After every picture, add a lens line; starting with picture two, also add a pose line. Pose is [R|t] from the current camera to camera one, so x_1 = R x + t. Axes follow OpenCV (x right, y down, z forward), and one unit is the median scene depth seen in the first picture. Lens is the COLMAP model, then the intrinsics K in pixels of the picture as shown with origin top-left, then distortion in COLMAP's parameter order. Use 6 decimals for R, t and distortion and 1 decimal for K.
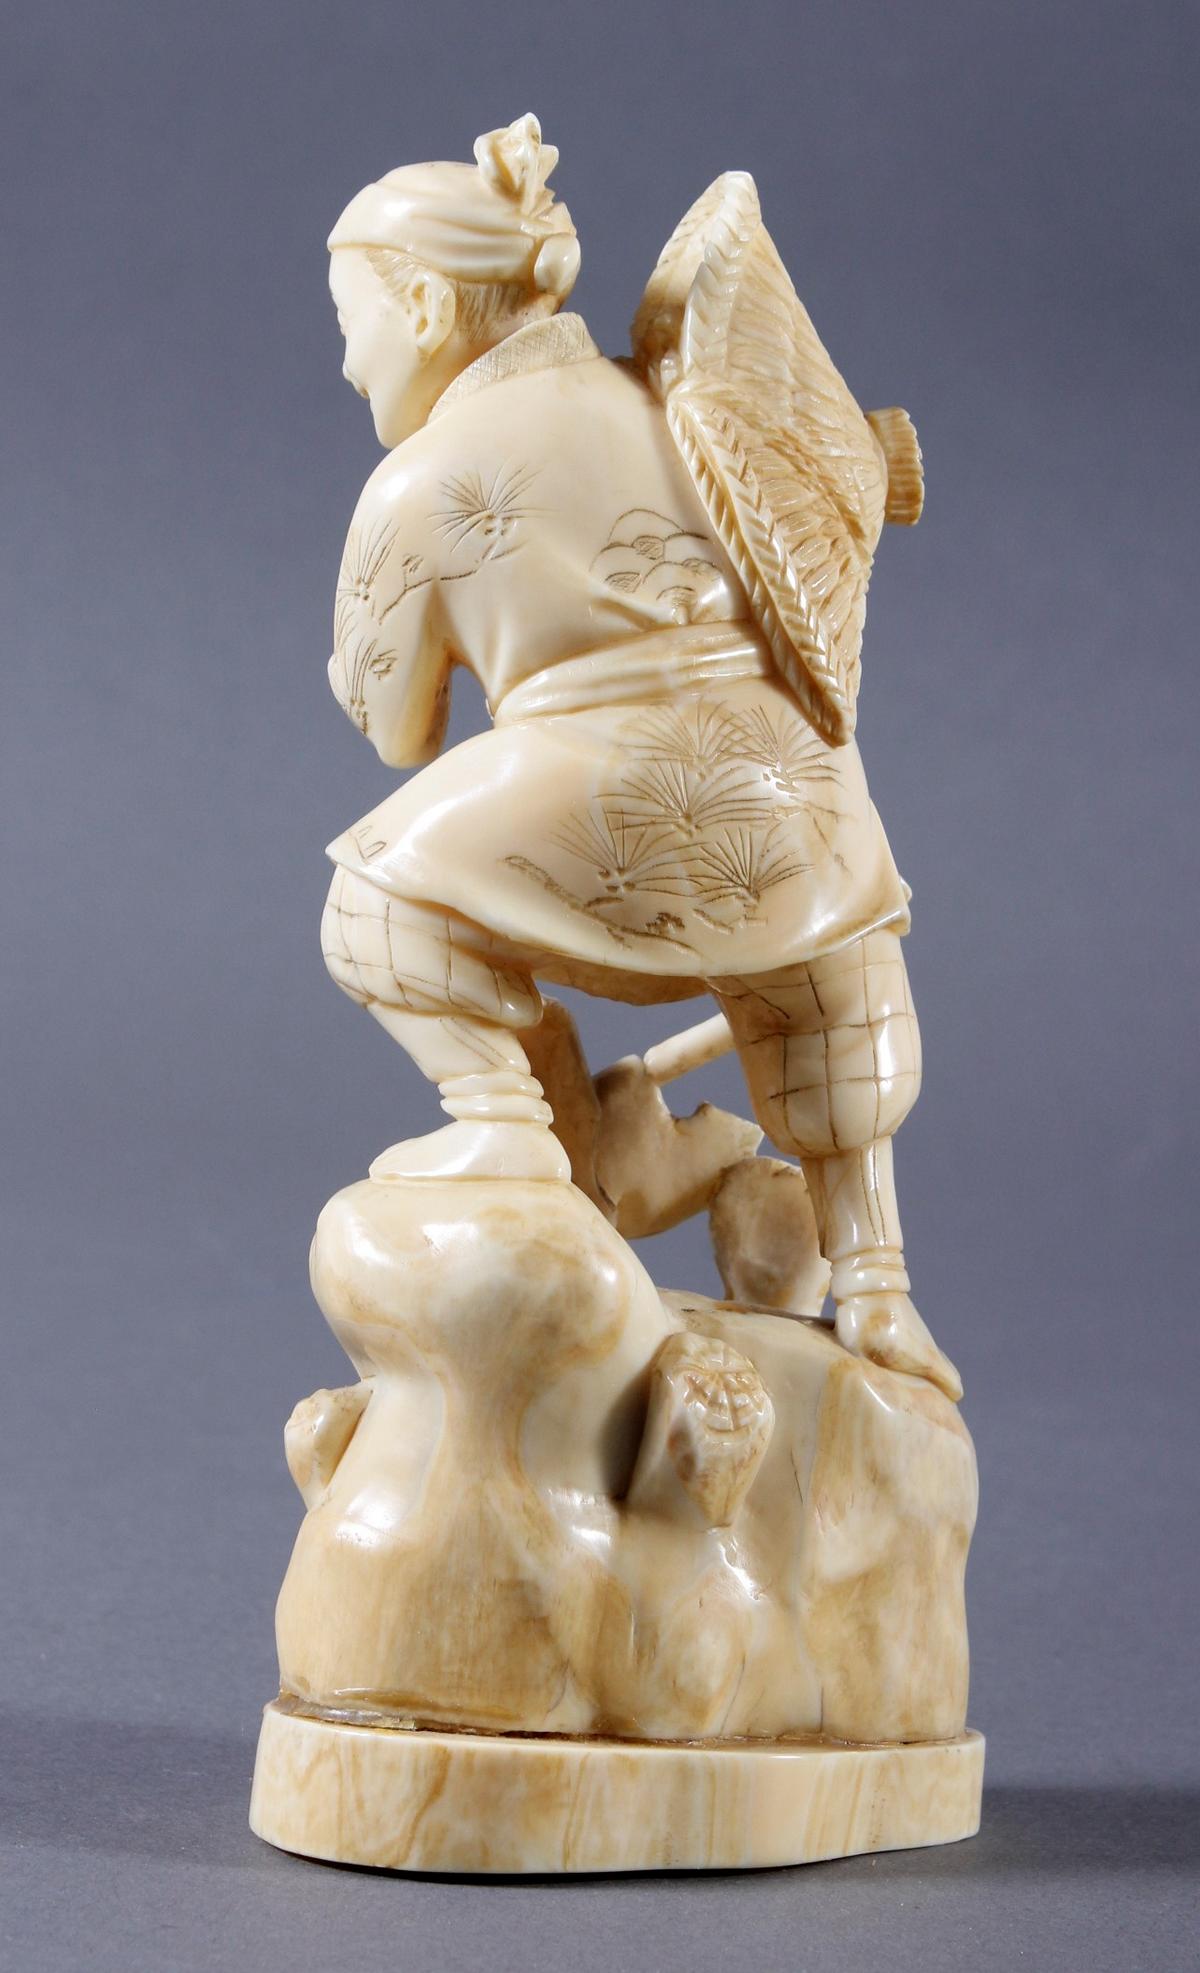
lens RADIAL K [[6208.0, 0, 601.3], [0, 6208.0, 987.0], [0, 0, 1]] dist [-0.092481, 0.000000]
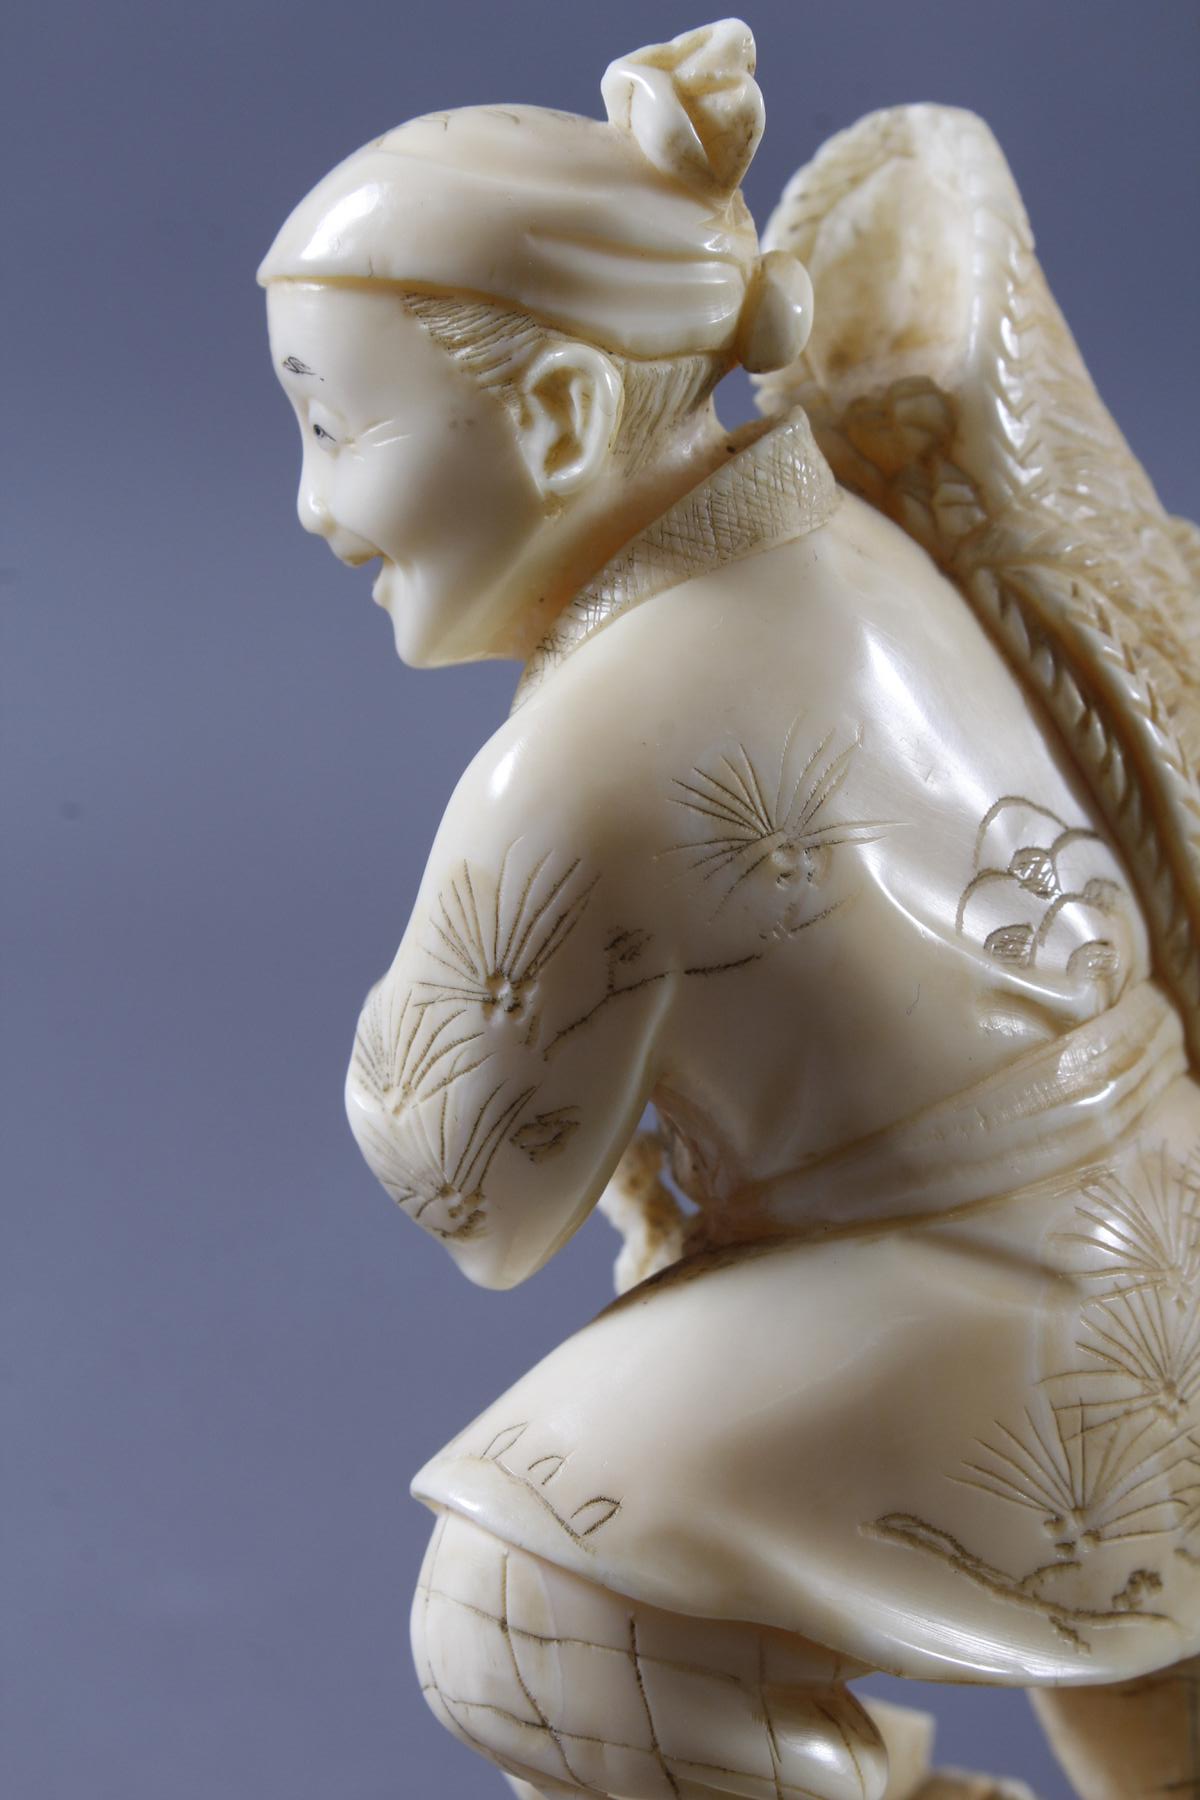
lens RADIAL K [[4191.0, 0, 604.4], [0, 4191.0, 908.0], [0, 0, 1]] dist [0.067567, 0.000000]
pose [[0.885858, -0.100261, 0.452993, -0.187008], [0.038150, 0.988806, 0.144248, -0.121232], [-0.462384, -0.110501, 0.879767, 0.708433]]
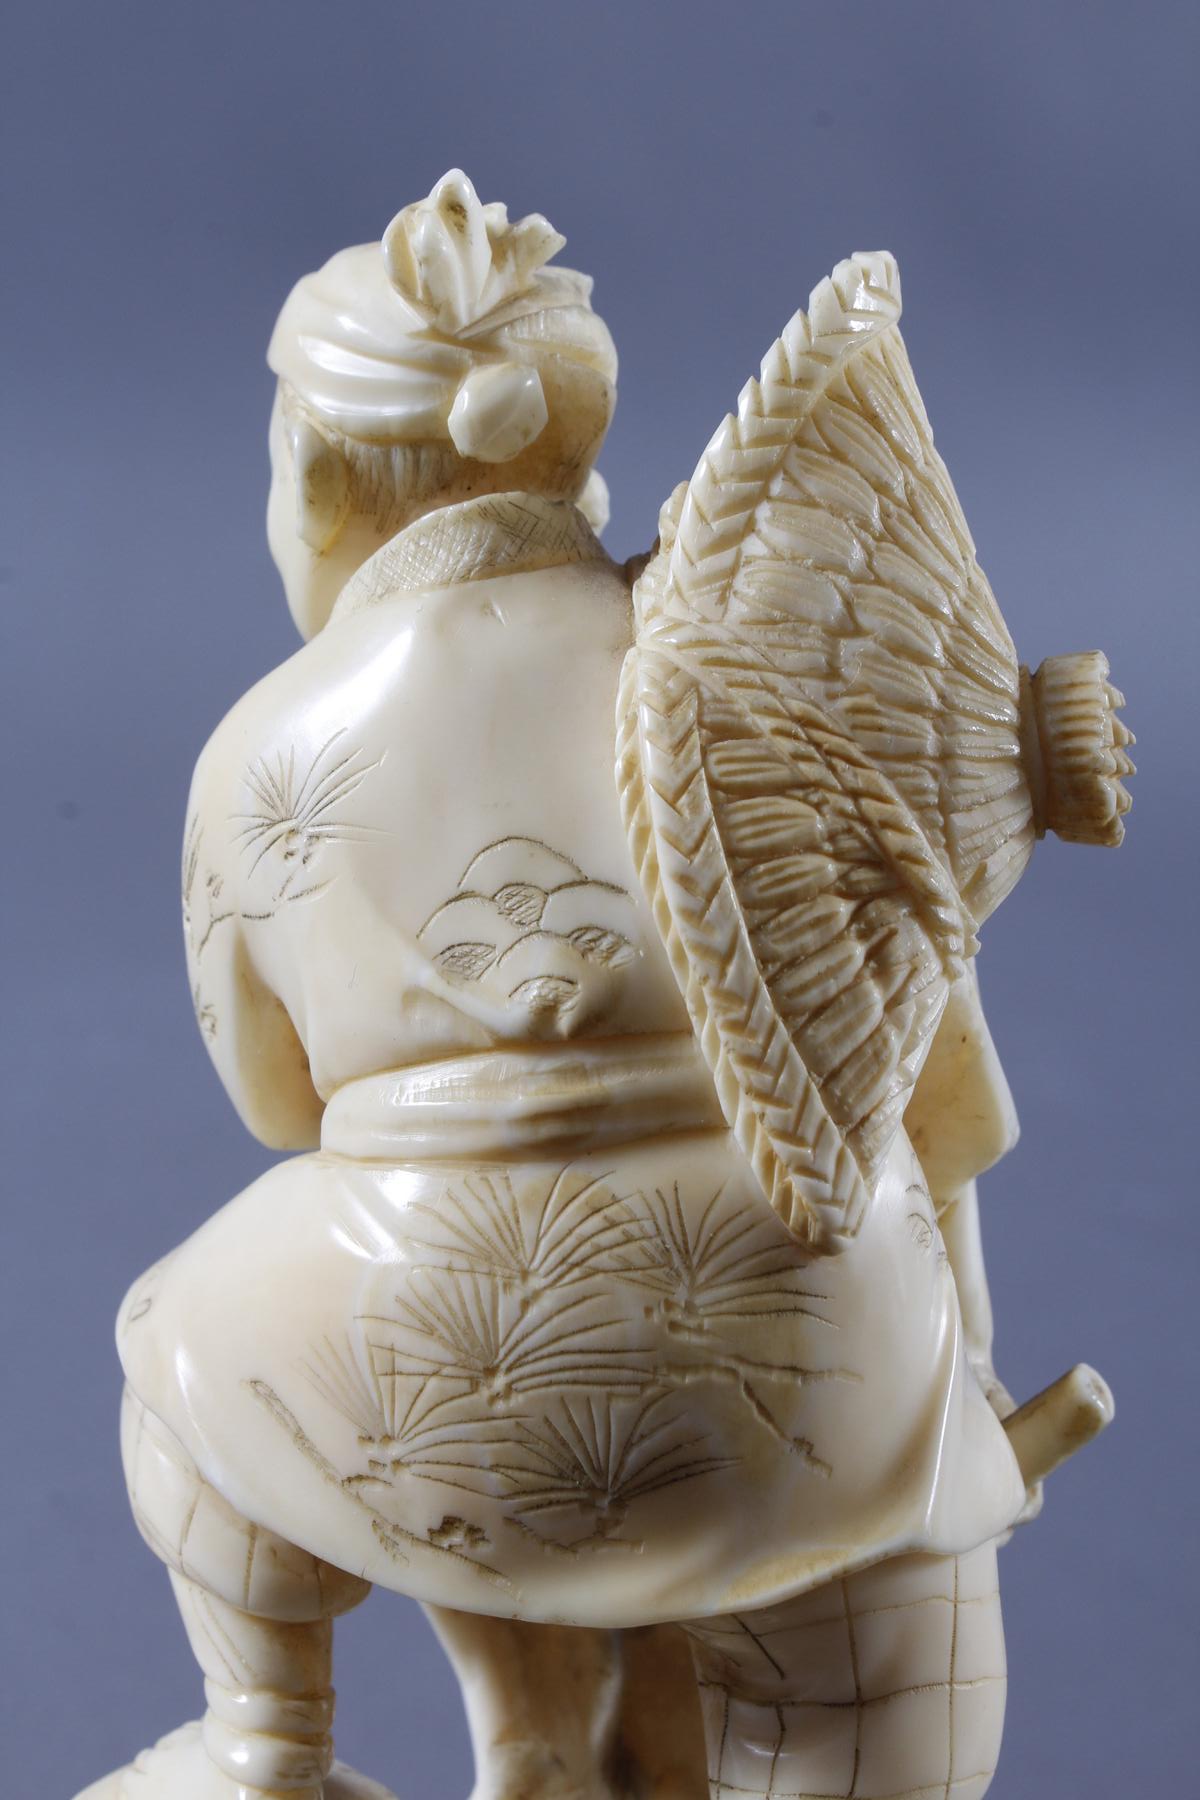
lens RADIAL K [[3303.6, 0, 582.6], [0, 3303.6, 903.2], [0, 0, 1]] dist [-0.034593, 0.000000]
pose [[0.849838, 0.111117, -0.515197, 0.180469], [-0.048409, 0.989847, 0.133636, -0.115069], [0.524816, -0.088629, 0.846589, 0.735209]]
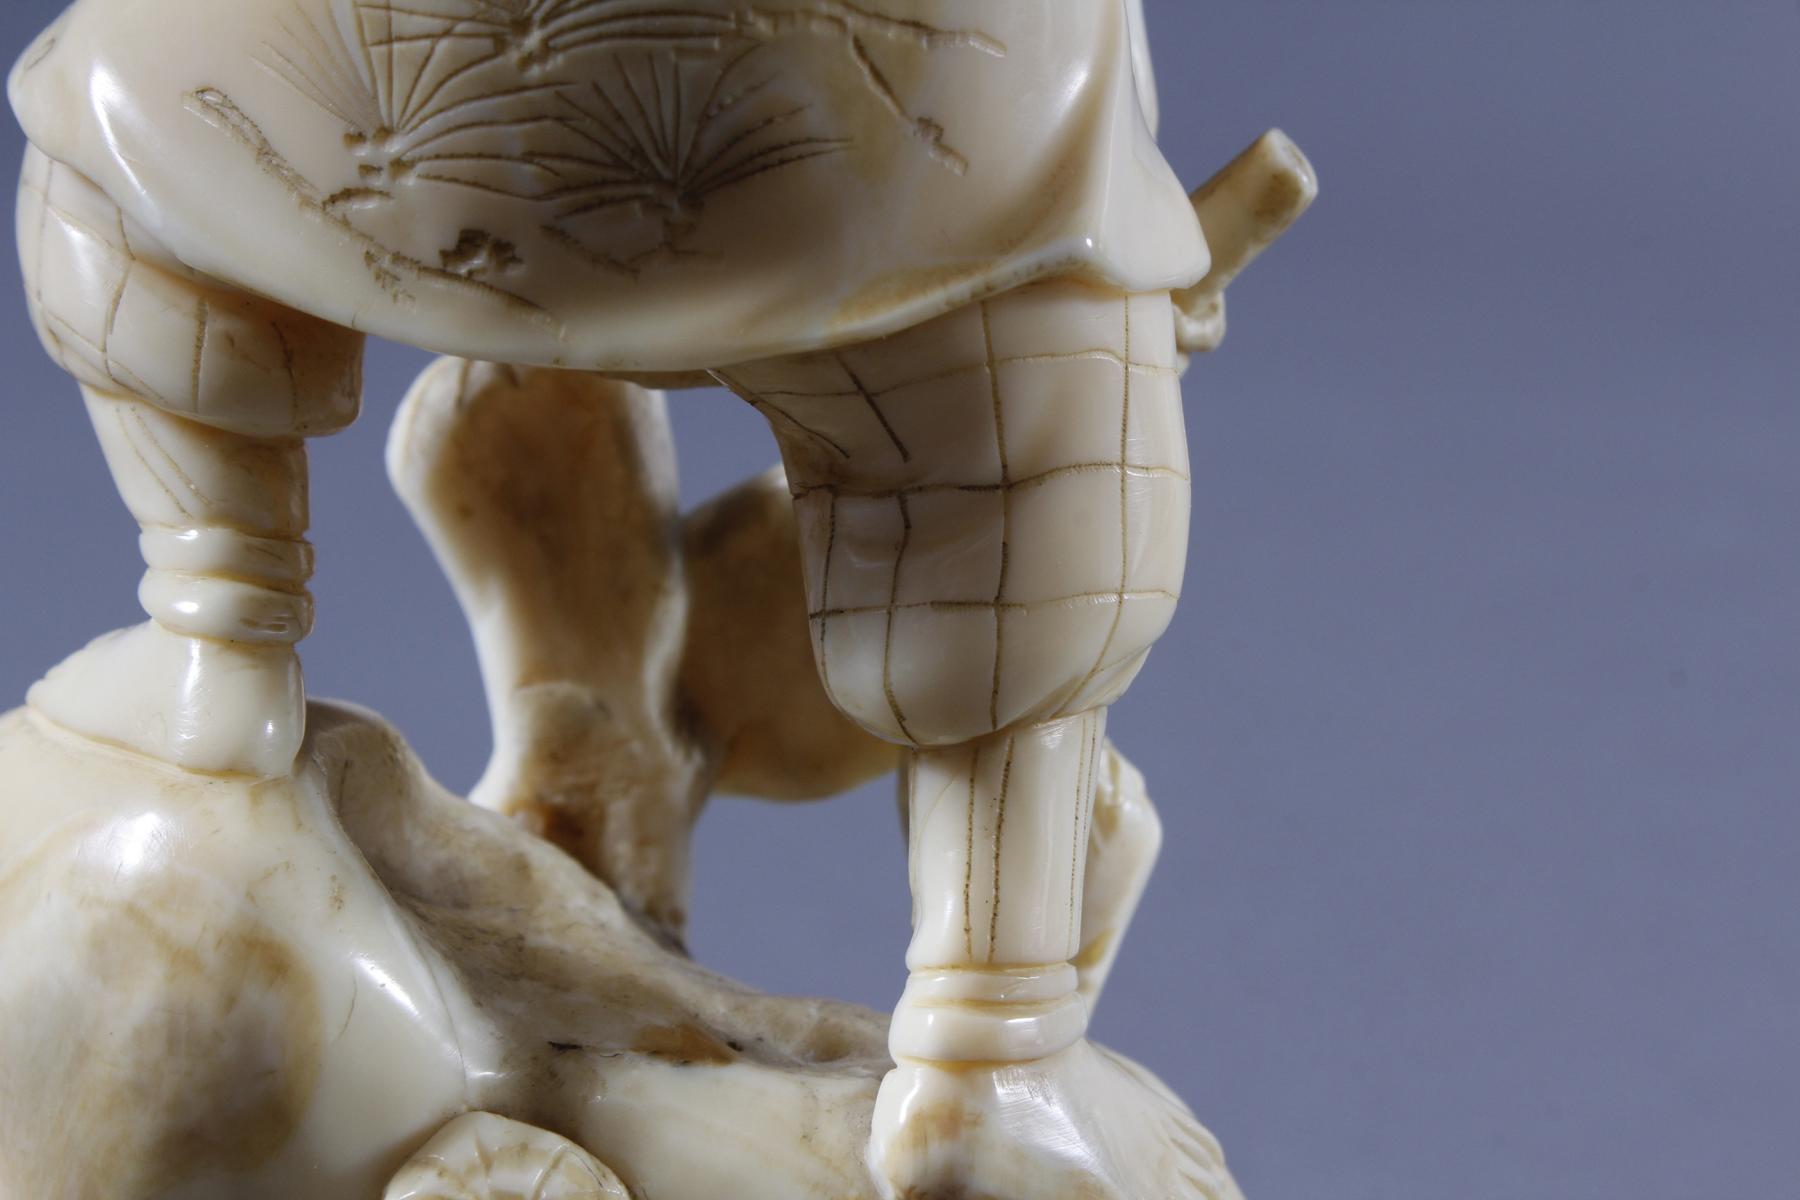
lens RADIAL K [[4191.0, 0, 912.8], [0, 4191.0, 592.4], [0, 0, 1]] dist [0.067567, 0.000000]
pose [[0.894798, 0.111000, -0.432454, 0.177363], [-0.045266, 0.986165, 0.159464, -0.036583], [0.444171, -0.123112, 0.887443, 0.730610]]
